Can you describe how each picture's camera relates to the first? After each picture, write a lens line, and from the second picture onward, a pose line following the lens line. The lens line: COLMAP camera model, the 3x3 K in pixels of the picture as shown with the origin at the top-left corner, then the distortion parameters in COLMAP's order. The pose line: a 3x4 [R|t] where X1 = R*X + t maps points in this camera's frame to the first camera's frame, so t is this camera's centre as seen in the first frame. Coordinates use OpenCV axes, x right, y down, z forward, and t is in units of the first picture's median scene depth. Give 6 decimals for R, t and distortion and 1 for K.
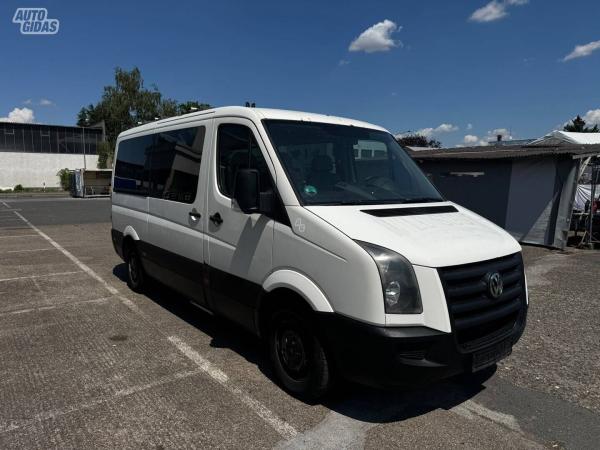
lens RADIAL K [[426.0, 0, 303.1], [0, 426.0, 223.7], [0, 0, 1]] dist [0.023917, -0.024593]
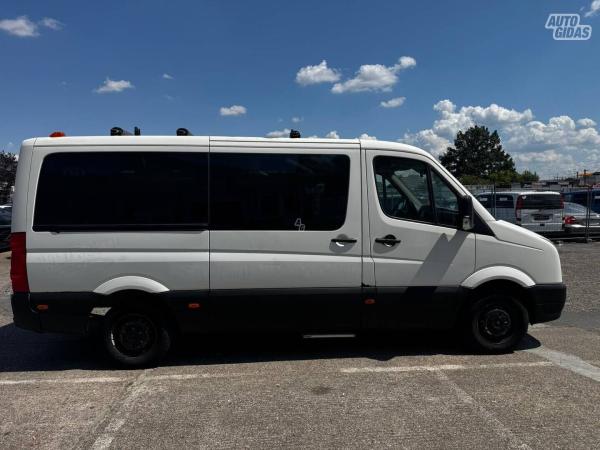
lens RADIAL K [[426.0, 0, 303.1], [0, 426.0, 223.7], [0, 0, 1]] dist [0.023917, -0.024593]
pose [[0.558037, -0.055666, 0.827947, -1.249688], [0.100067, 0.994981, -0.000550, -0.077185], [-0.823760, 0.083157, 0.560806, 0.566419]]
